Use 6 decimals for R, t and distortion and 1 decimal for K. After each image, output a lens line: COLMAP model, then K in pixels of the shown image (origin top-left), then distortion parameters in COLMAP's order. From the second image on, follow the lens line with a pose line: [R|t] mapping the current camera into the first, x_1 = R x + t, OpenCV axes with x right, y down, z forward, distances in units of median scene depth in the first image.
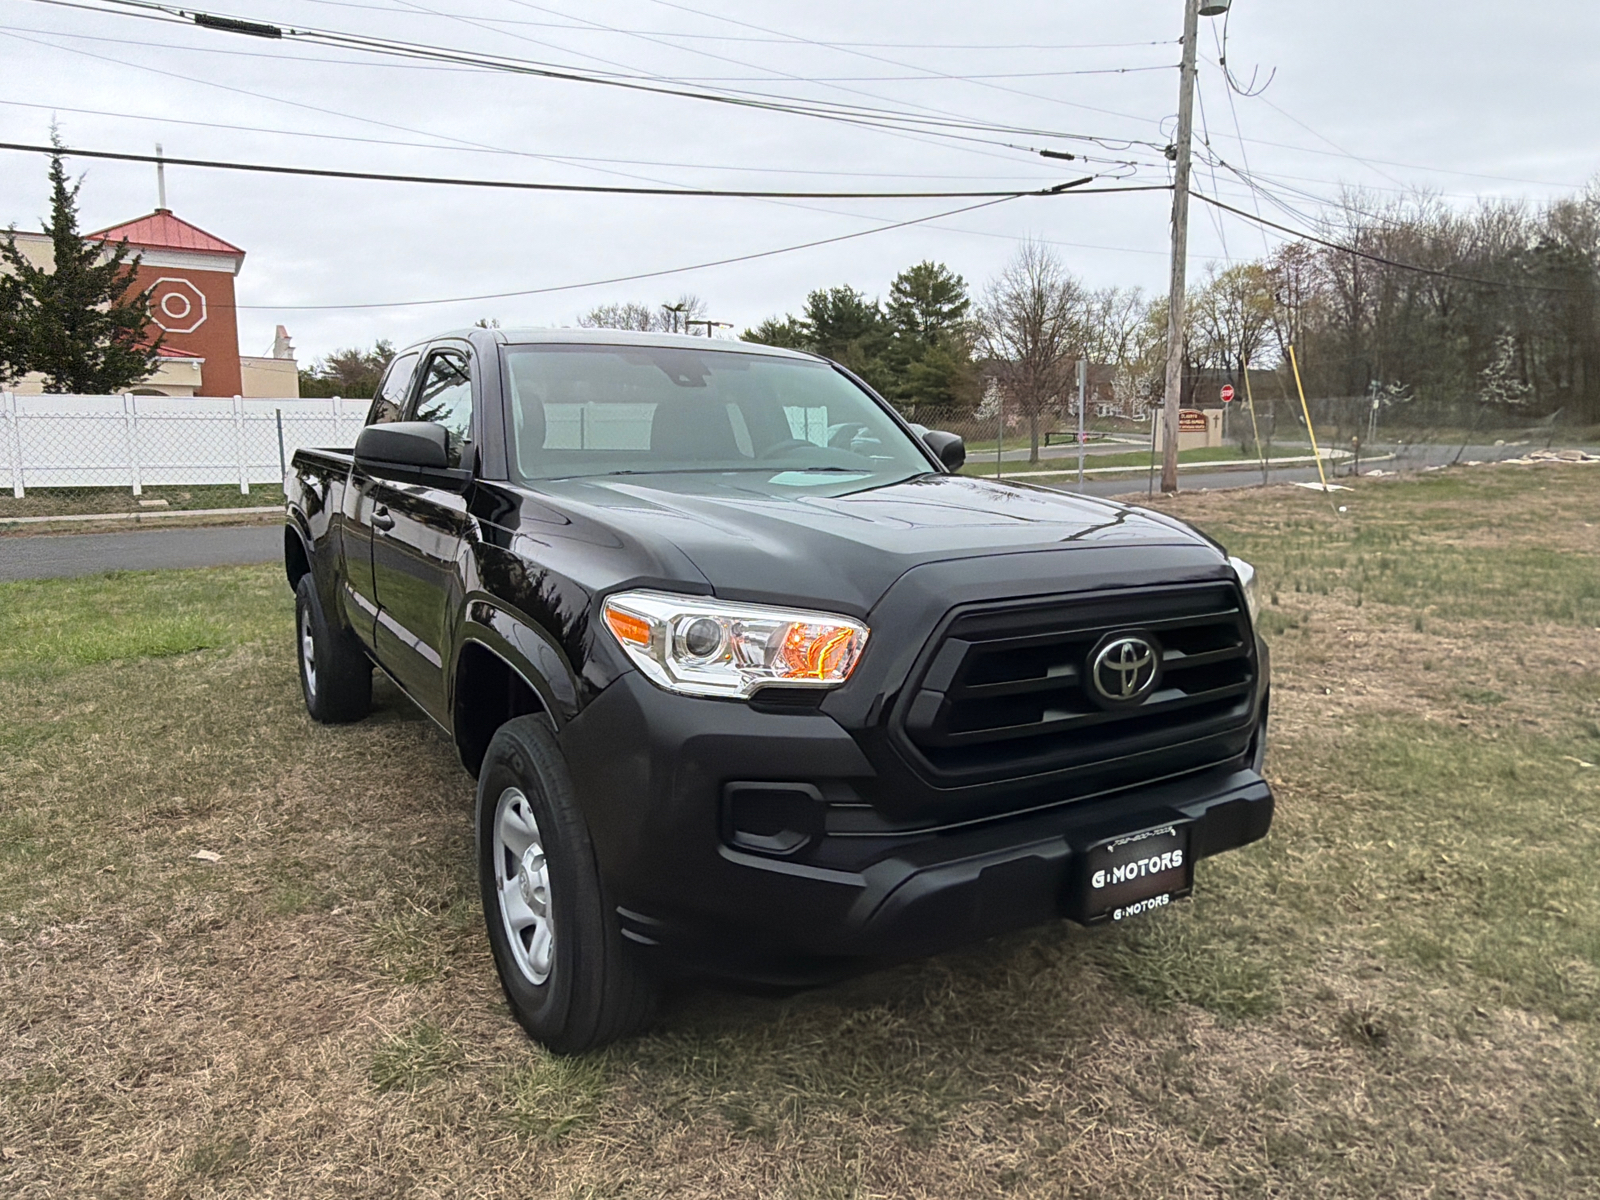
lens RADIAL K [[1055.1, 0, 798.3], [0, 1055.1, 601.5], [0, 0, 1]] dist [-0.000459, 0.001173]
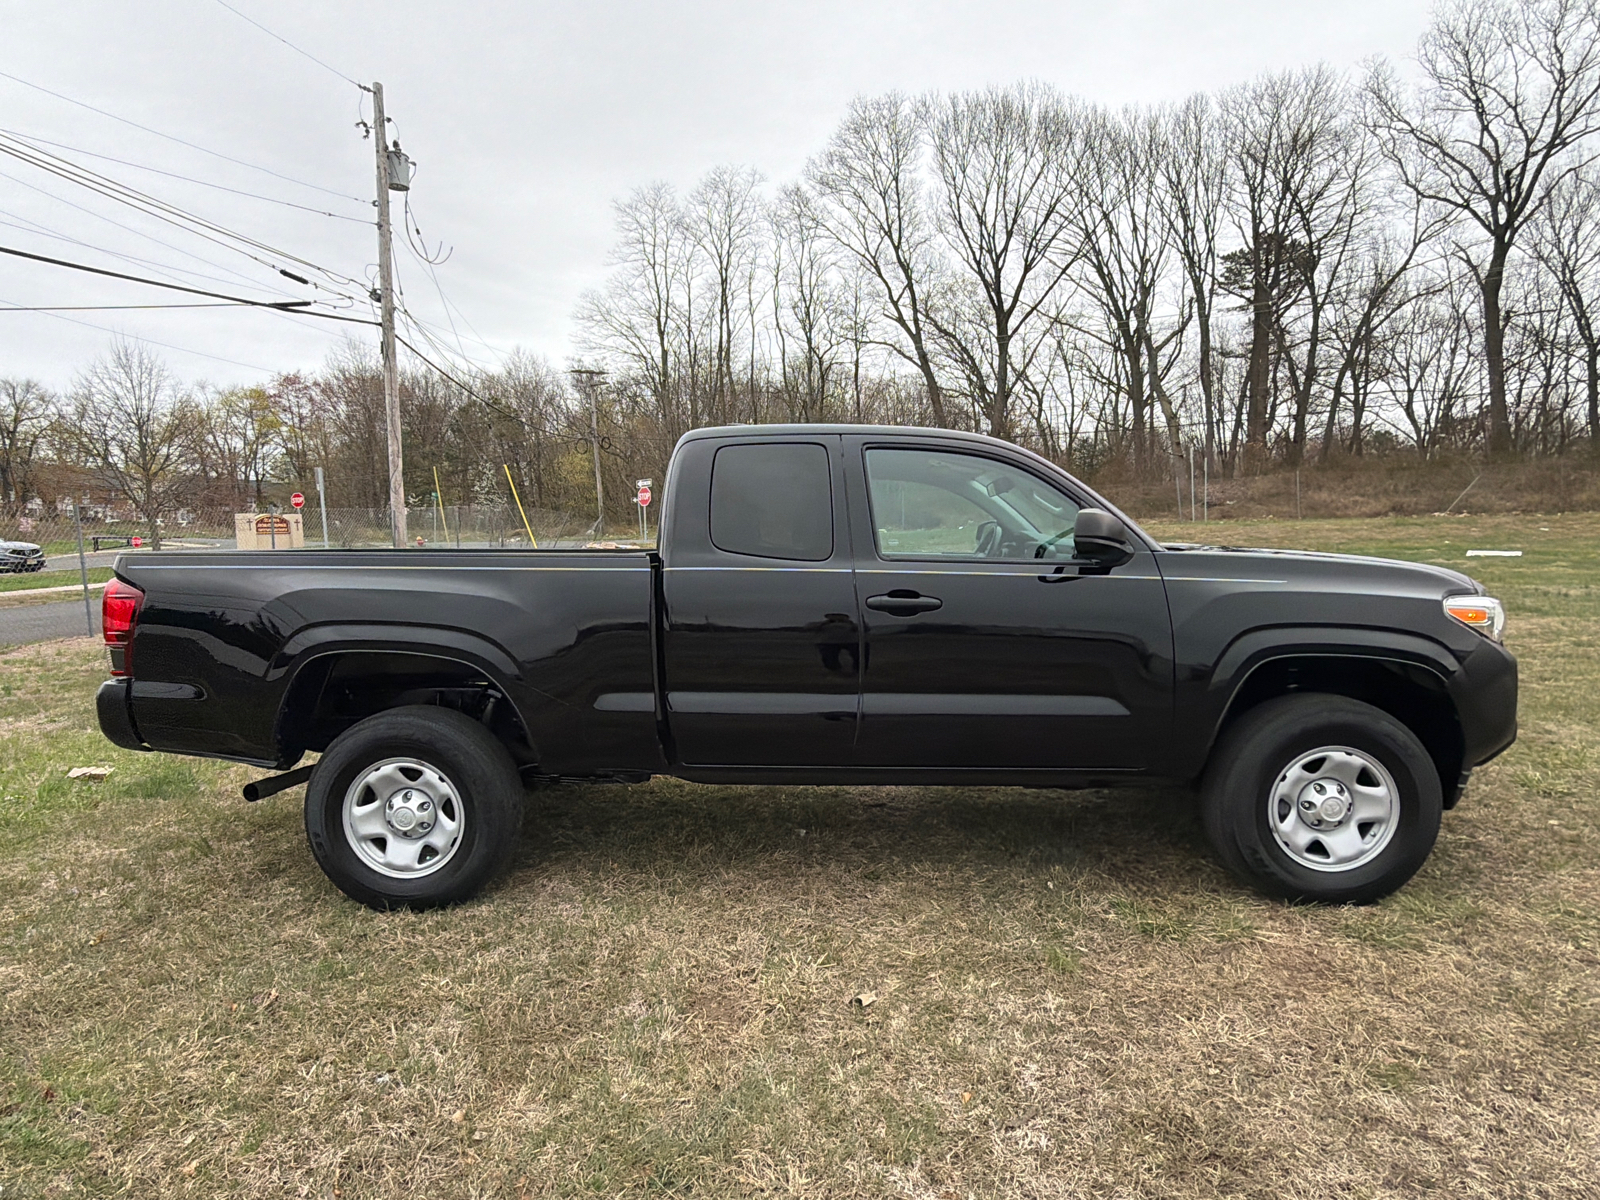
lens RADIAL K [[881.1, 0, 797.9], [0, 881.1, 602.1], [0, 0, 1]] dist [0.002270, 0.001224]
pose [[0.564658, -0.075075, 0.821903, -0.162803], [0.142549, 0.989759, -0.007525, -0.012059], [-0.812921, 0.121410, 0.569578, 0.082008]]
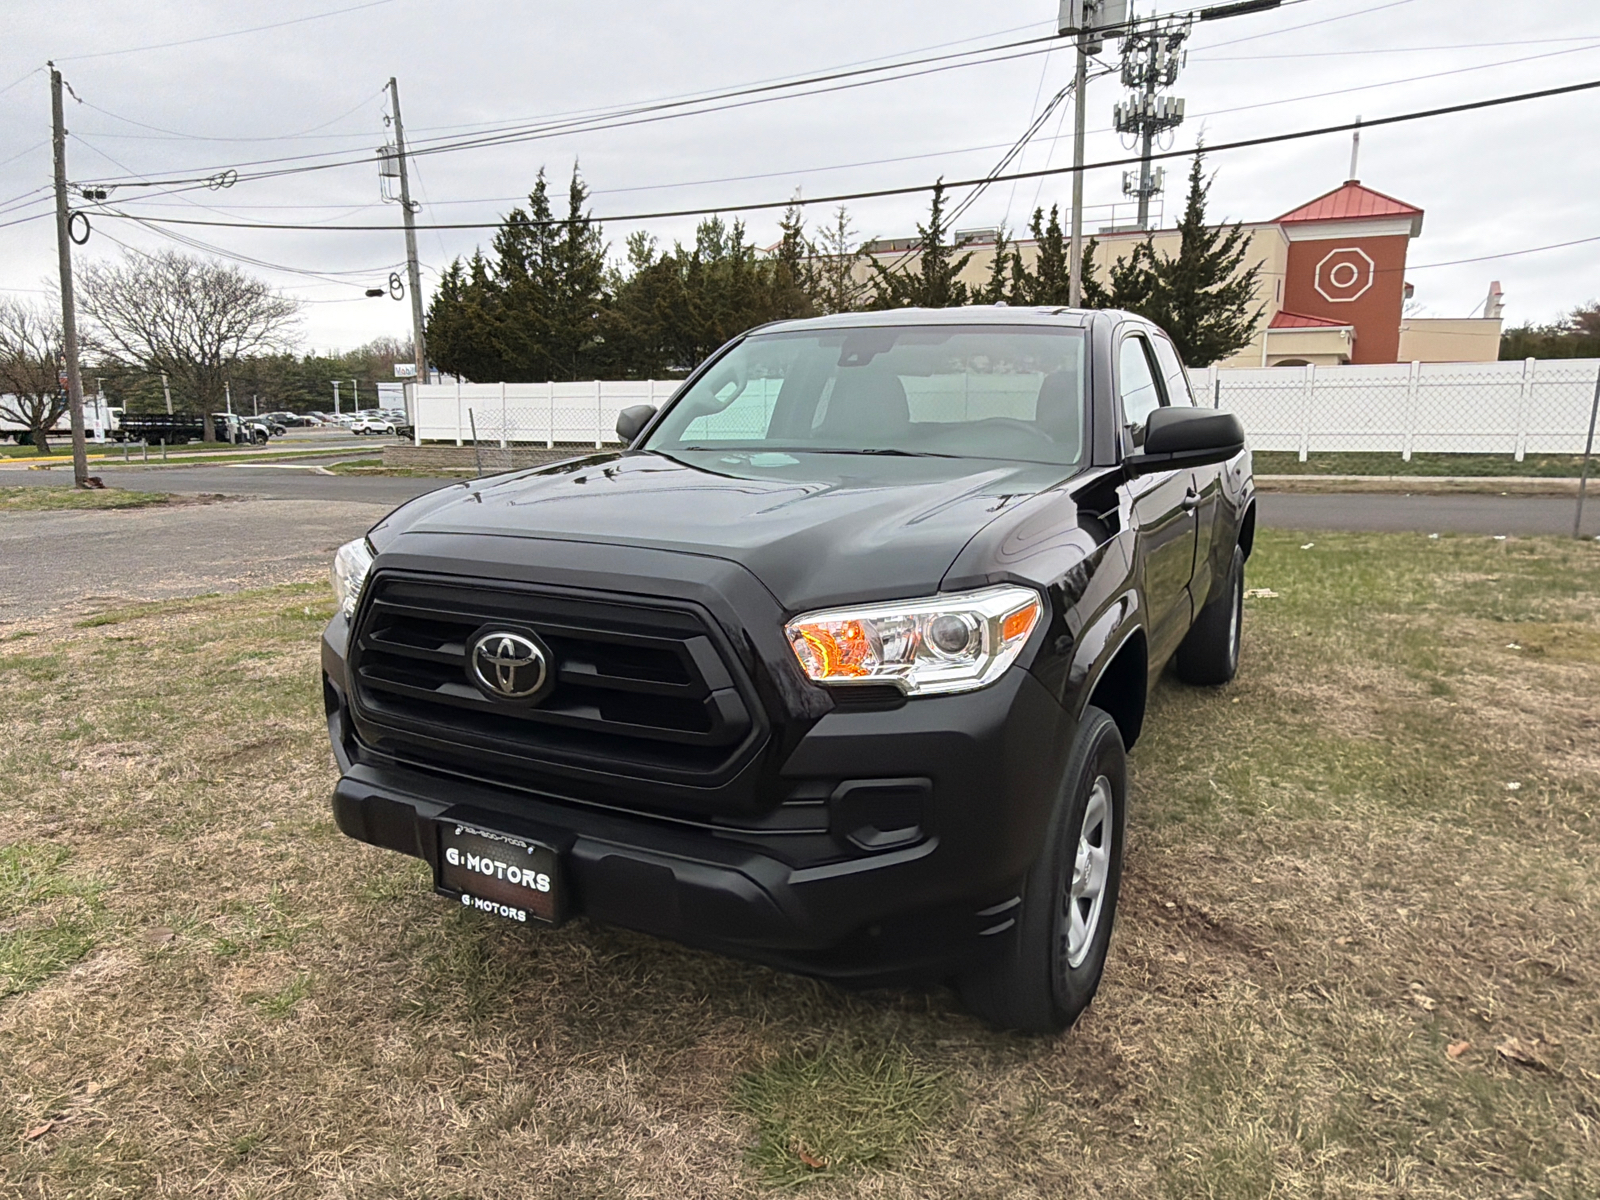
lens RADIAL K [[1055.1, 0, 798.3], [0, 1055.1, 601.5], [0, 0, 1]] dist [-0.000459, 0.001173]
pose [[0.505245, 0.152854, -0.849331, 0.101837], [-0.126241, 0.986692, 0.102478, -0.010244], [0.853692, 0.055444, 0.517818, 0.058355]]
